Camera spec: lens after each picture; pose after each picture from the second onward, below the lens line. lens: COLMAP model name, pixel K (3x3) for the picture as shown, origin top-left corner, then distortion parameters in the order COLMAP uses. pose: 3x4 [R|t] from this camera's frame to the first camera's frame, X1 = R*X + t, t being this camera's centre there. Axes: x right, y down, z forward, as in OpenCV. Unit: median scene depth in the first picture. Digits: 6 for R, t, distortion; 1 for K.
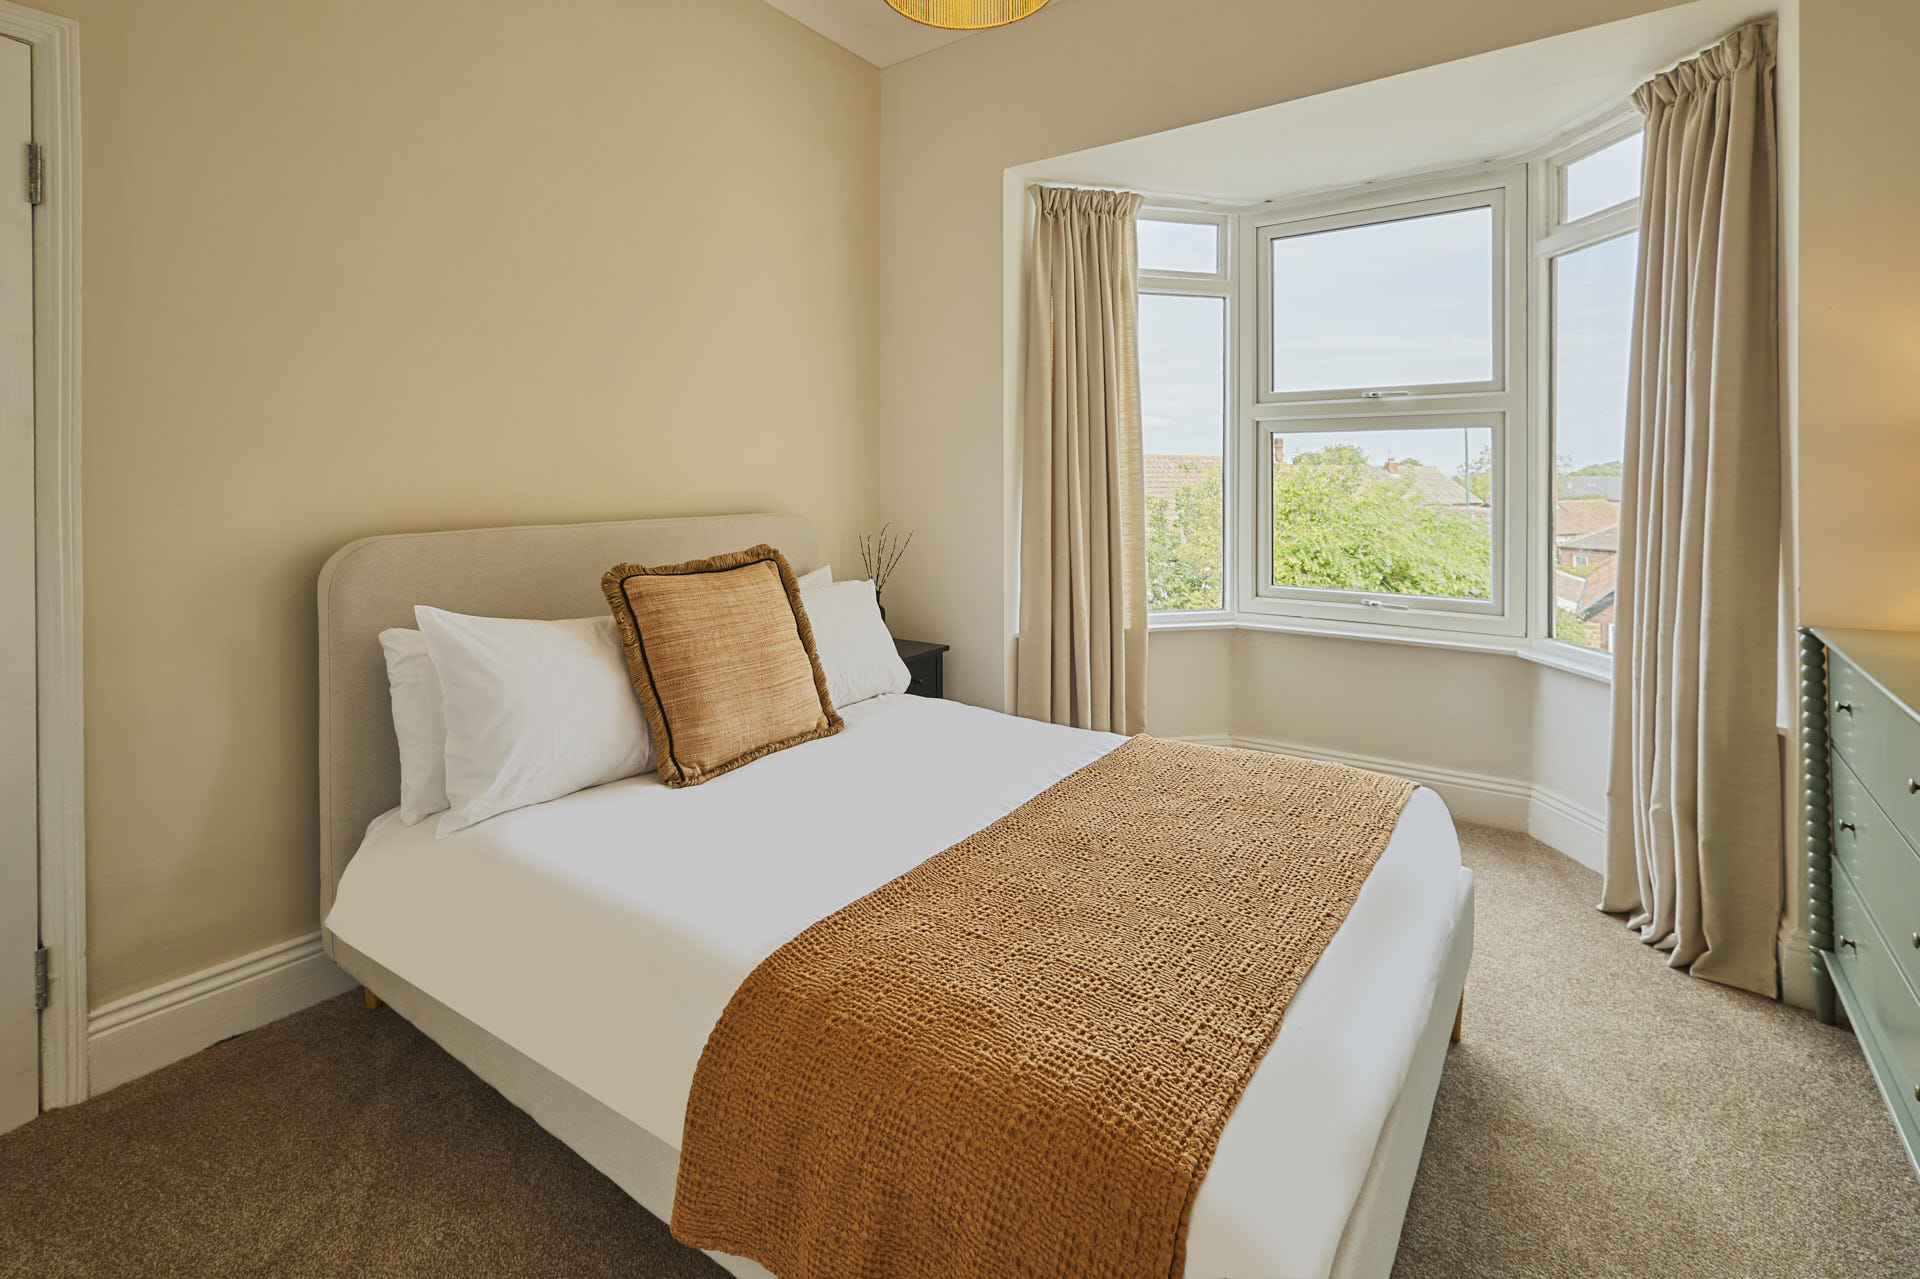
lens RADIAL K [[880.5, 0, 960.0], [0, 880.5, 639.5], [0, 0, 1]] dist [0.000598, 0.000046]
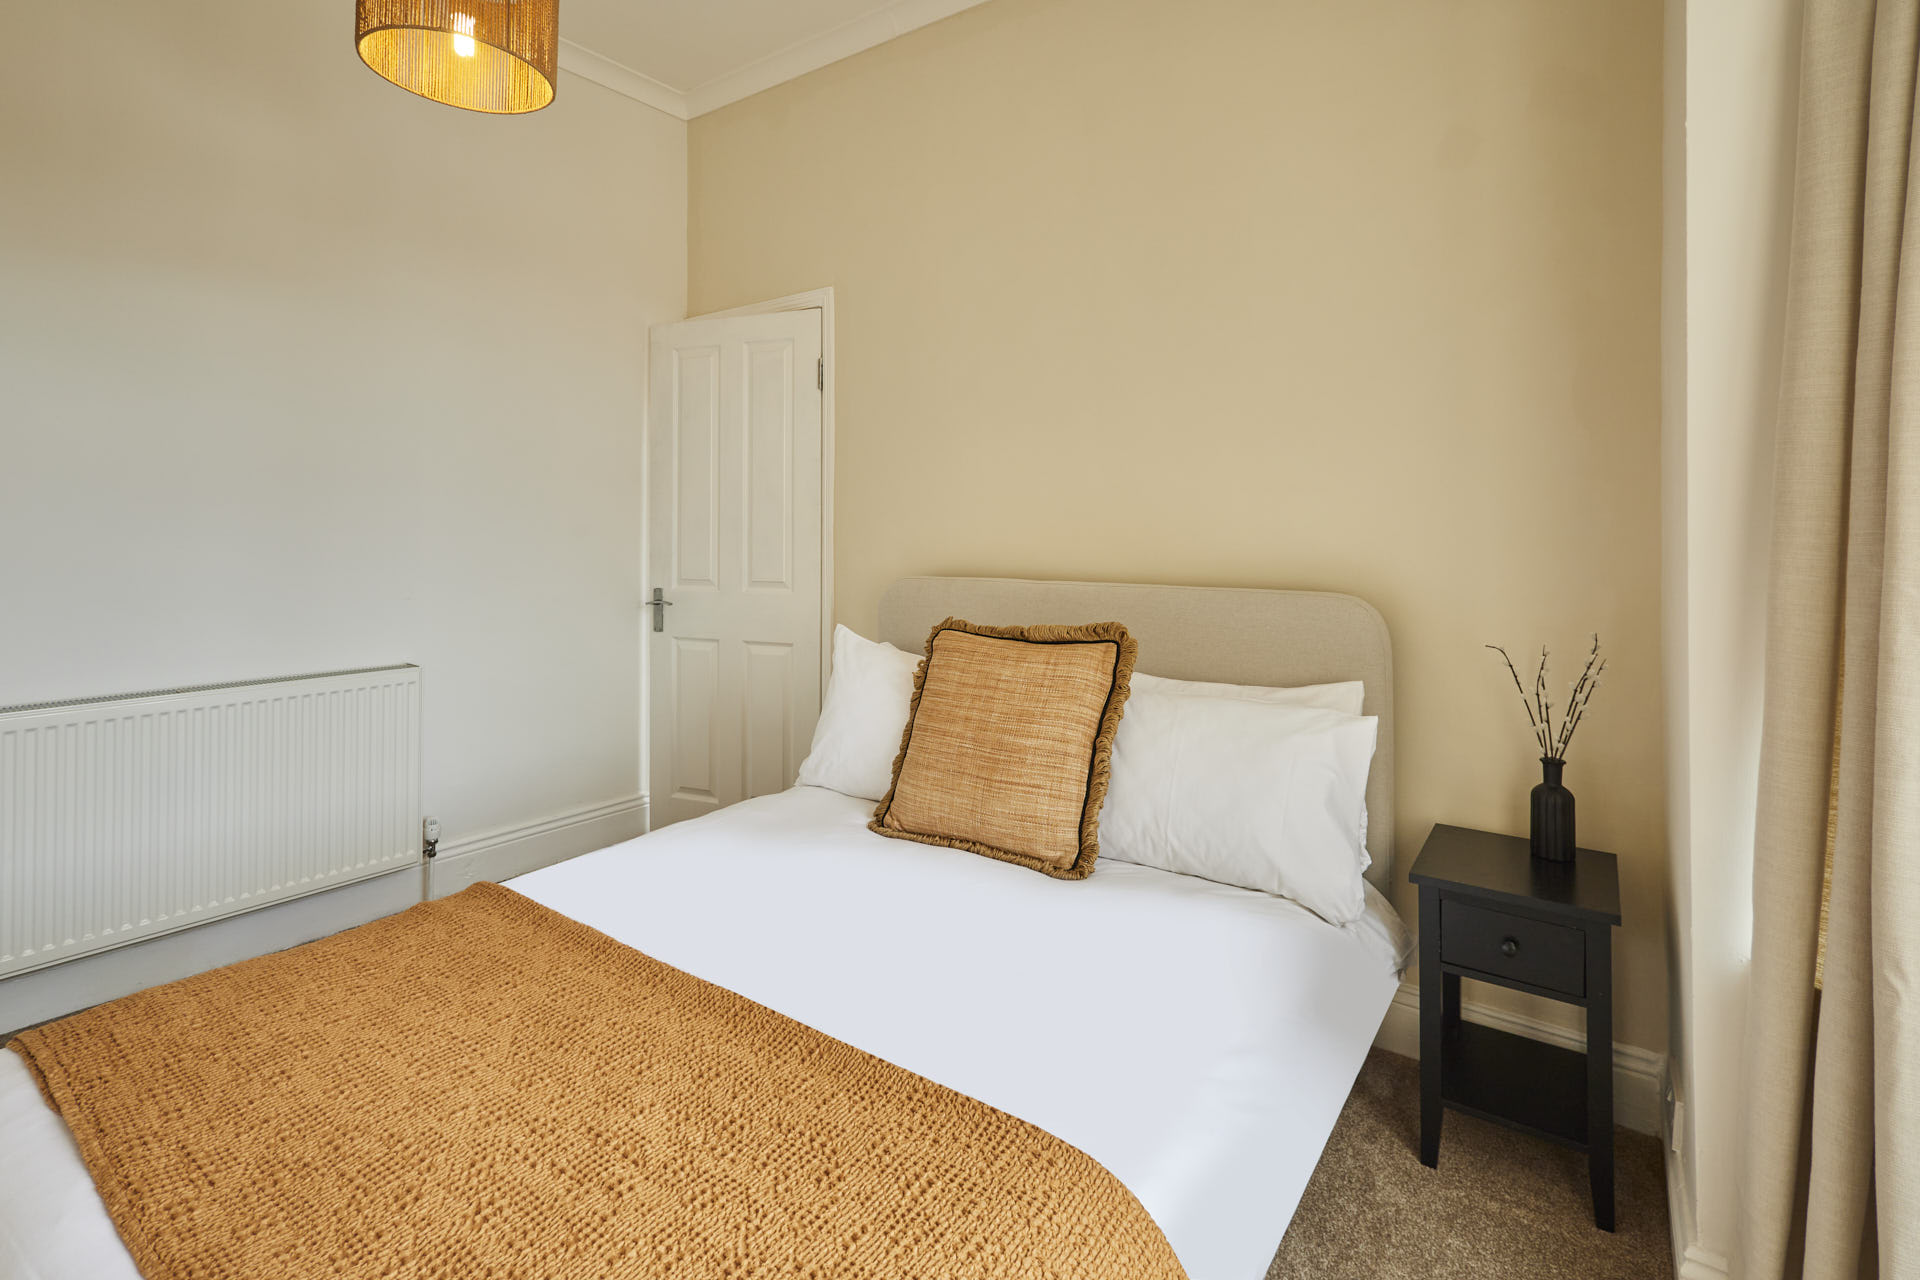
lens RADIAL K [[880.5, 0, 960.0], [0, 880.5, 640.0], [0, 0, 1]] dist [0.000598, 0.000046]
pose [[-0.006975, 0.125656, -0.992049, 0.403105], [-0.190504, 0.973737, 0.124676, -0.117132], [0.981662, 0.189859, 0.017146, 0.608503]]
